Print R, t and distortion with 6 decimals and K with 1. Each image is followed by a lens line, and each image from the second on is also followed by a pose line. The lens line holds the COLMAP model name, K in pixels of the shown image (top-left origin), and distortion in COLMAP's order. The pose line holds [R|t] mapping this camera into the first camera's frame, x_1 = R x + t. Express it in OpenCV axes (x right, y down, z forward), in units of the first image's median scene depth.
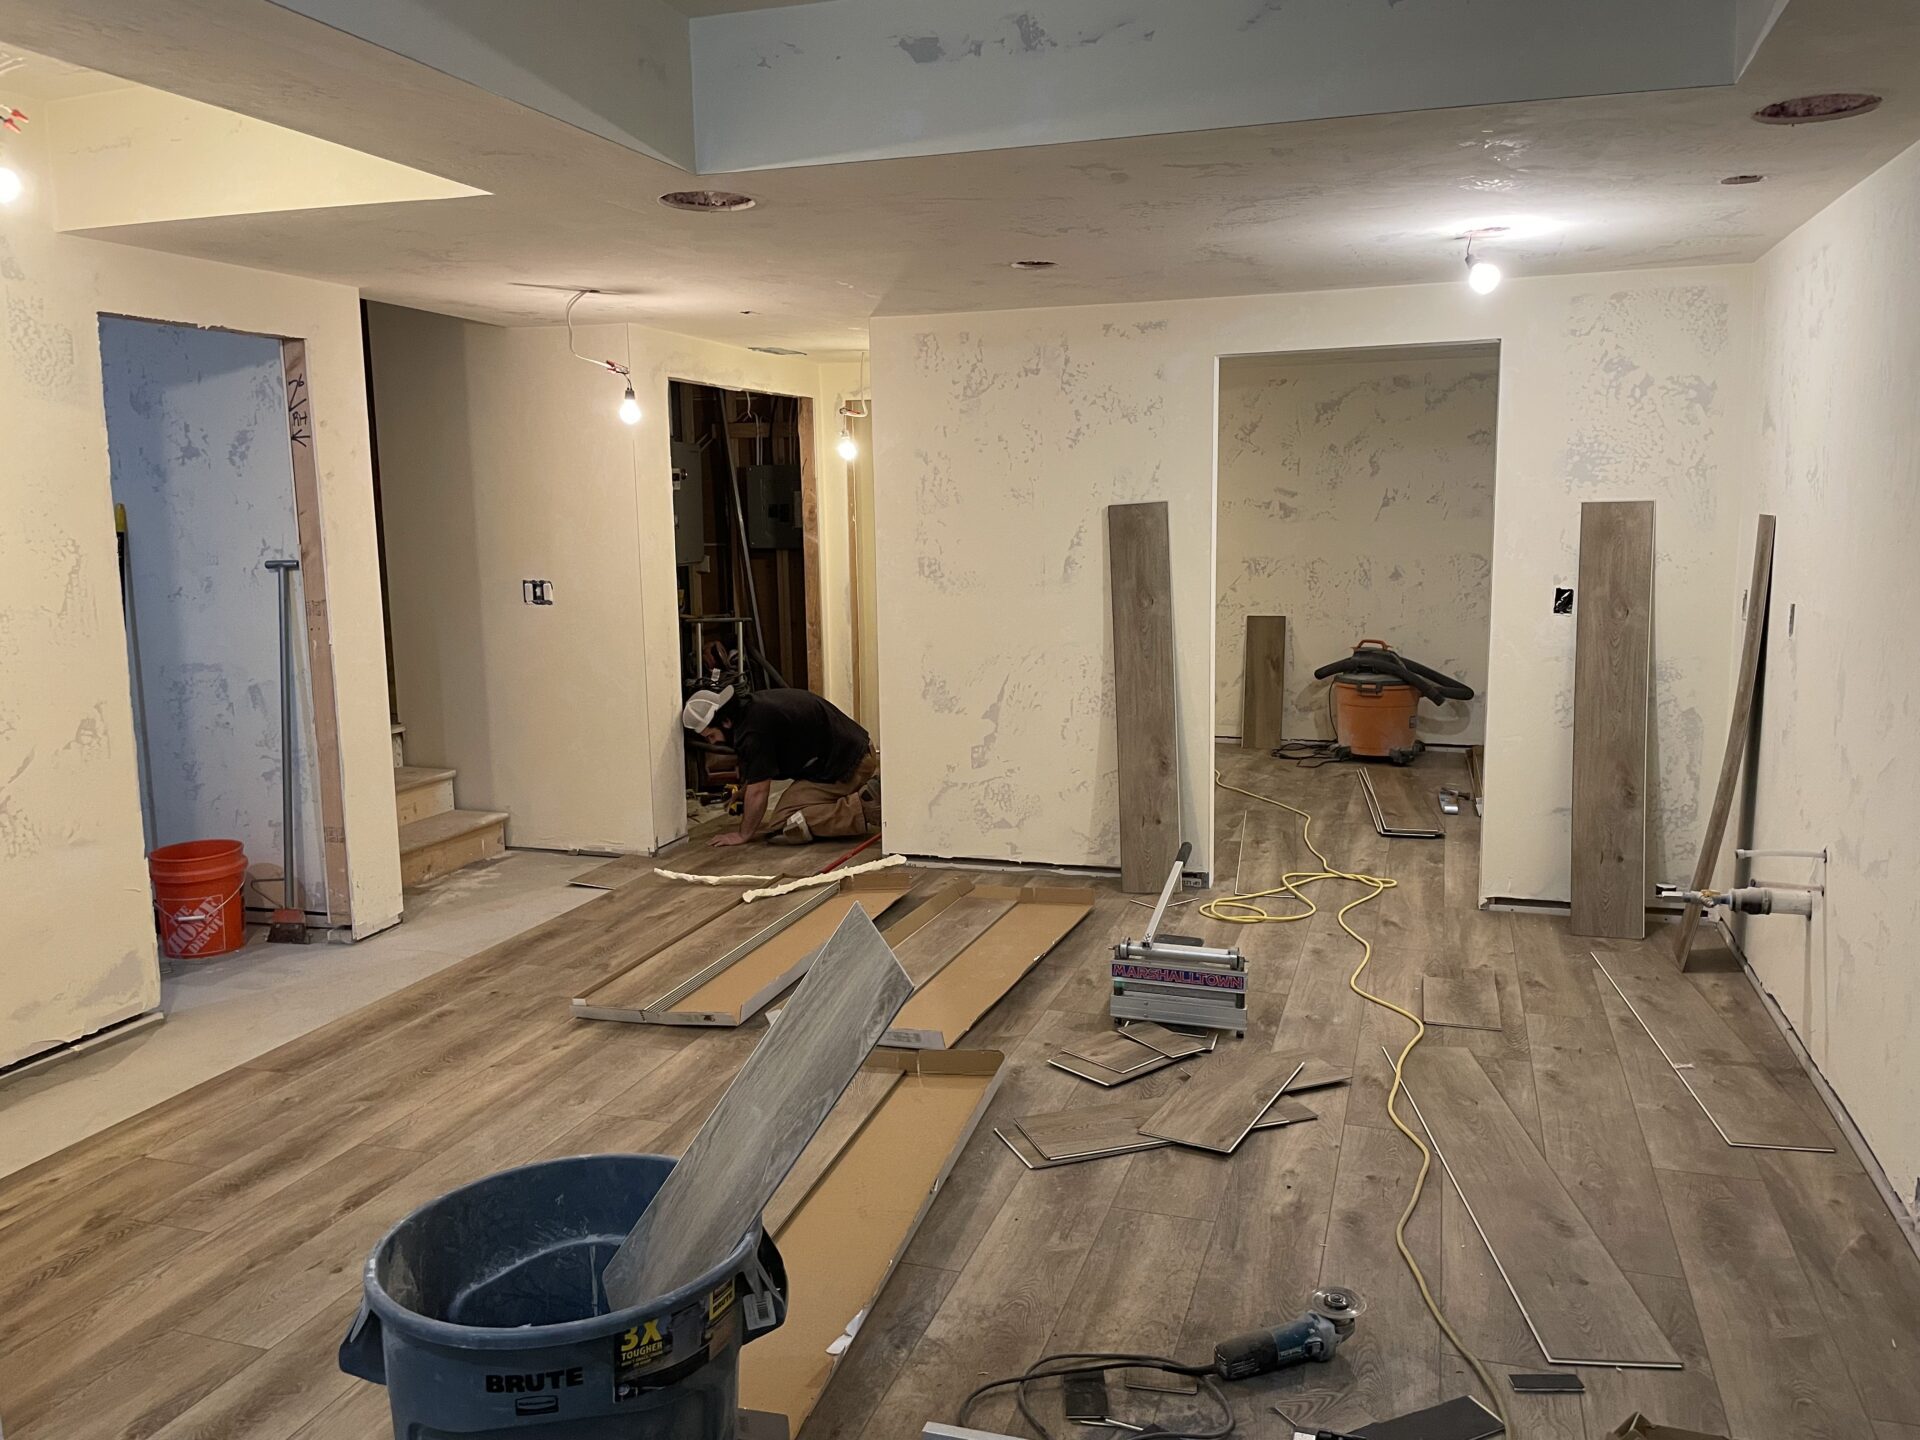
lens RADIAL K [[1452.3, 0, 960.0], [0, 1452.3, 720.0], [0, 0, 1]] dist [0.102850, -0.123187]
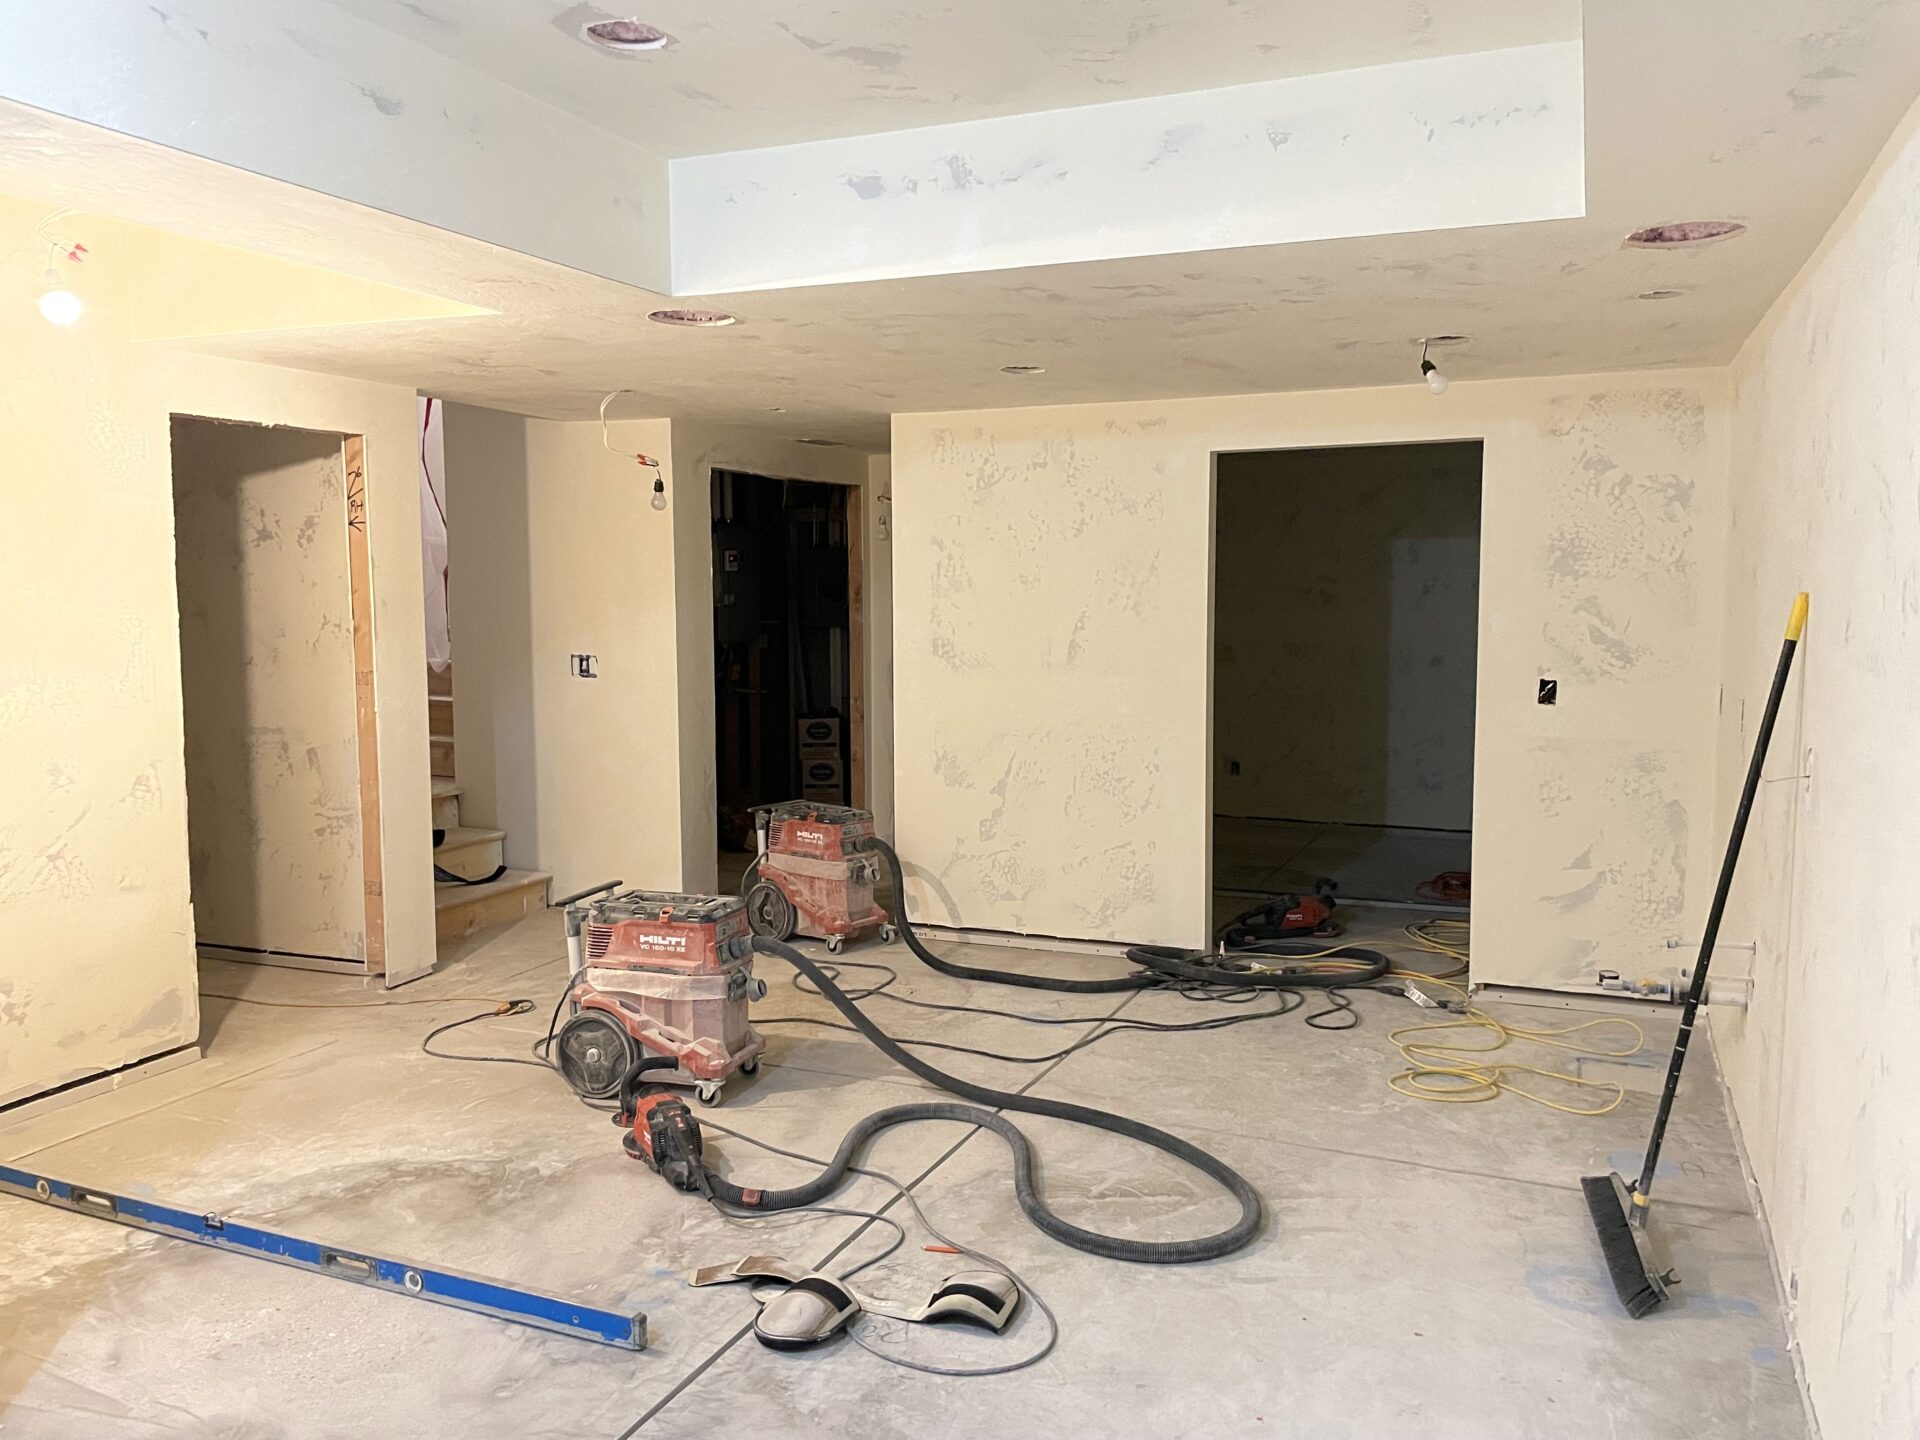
lens RADIAL K [[1452.8, 0, 960.0], [0, 1452.8, 720.0], [0, 0, 1]] dist [0.116348, -0.142988]
pose [[0.996546, 0.019178, -0.080803, 0.088464], [-0.023361, 0.998418, -0.051136, 0.000287], [0.079694, 0.052847, 0.995418, -0.046688]]
